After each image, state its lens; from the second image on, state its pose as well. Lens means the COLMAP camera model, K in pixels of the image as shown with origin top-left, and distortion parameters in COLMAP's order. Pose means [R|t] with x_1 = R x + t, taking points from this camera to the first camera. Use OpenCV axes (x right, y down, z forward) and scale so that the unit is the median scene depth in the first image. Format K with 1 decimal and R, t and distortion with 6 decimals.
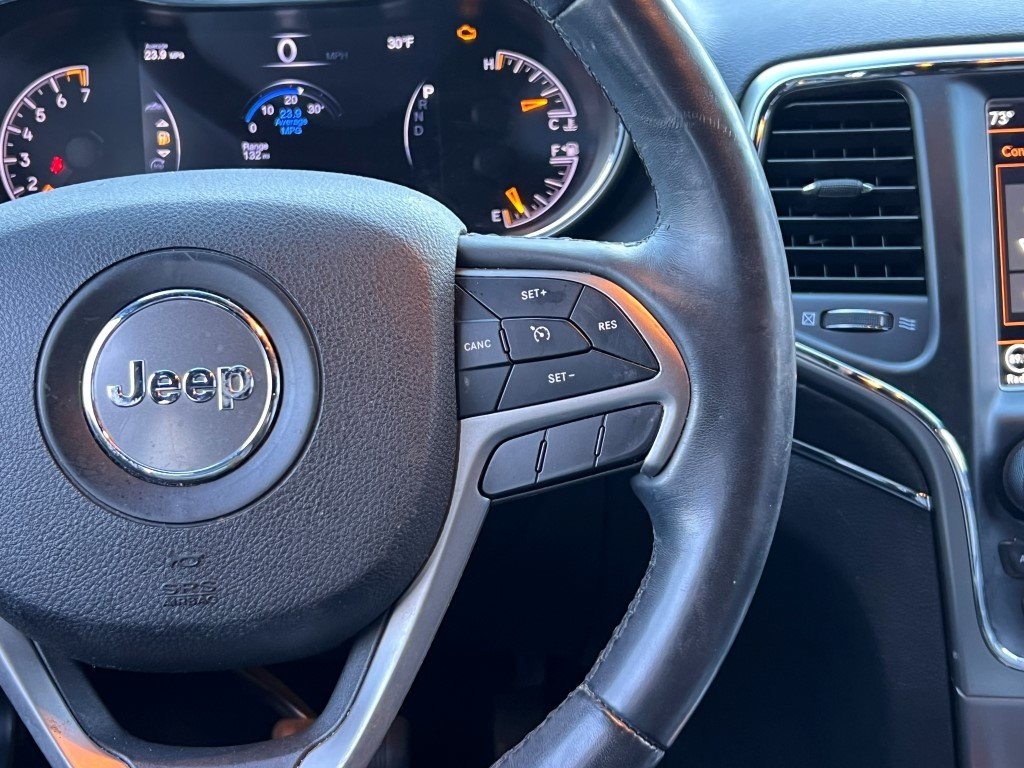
lens RADIAL K [[1391.5, 0, 517.6], [0, 1391.5, 389.5], [0, 0, 1]] dist [0.042646, 0.000000]
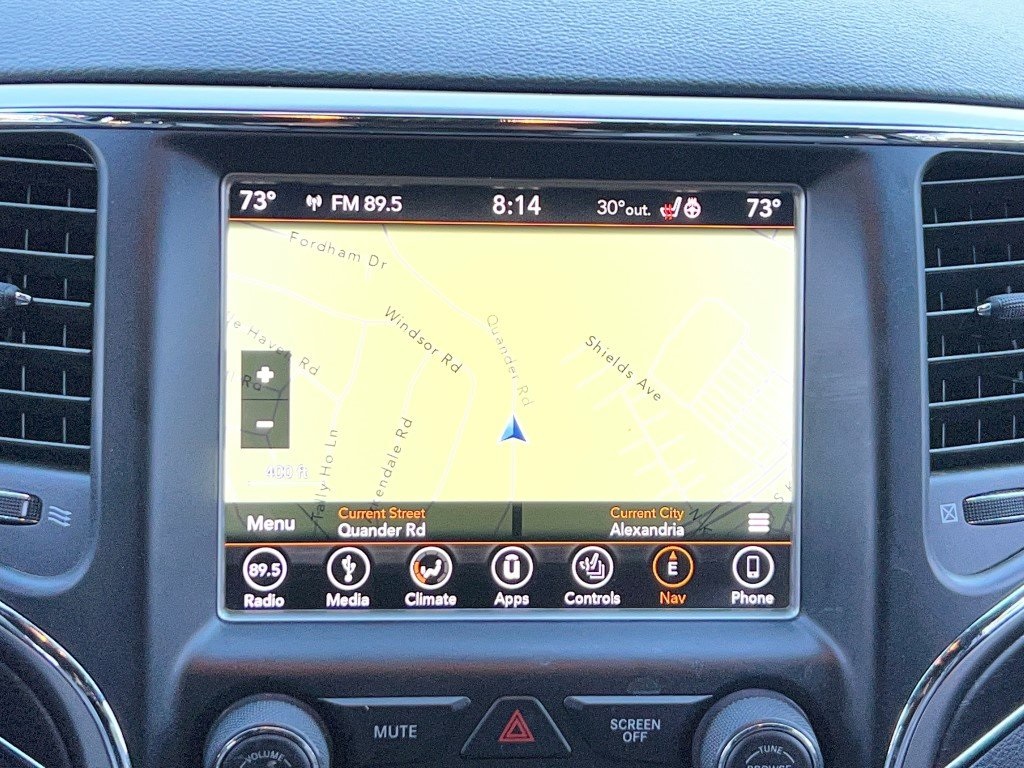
lens RADIAL K [[1940.0, 0, 541.1], [0, 1940.0, 382.7], [0, 0, 1]] dist [0.131366, 0.000000]
pose [[0.996995, 0.056881, 0.052589, 0.438874], [-0.057540, 0.998281, 0.011102, -0.128192], [-0.051867, -0.014095, 0.998555, 0.086750]]
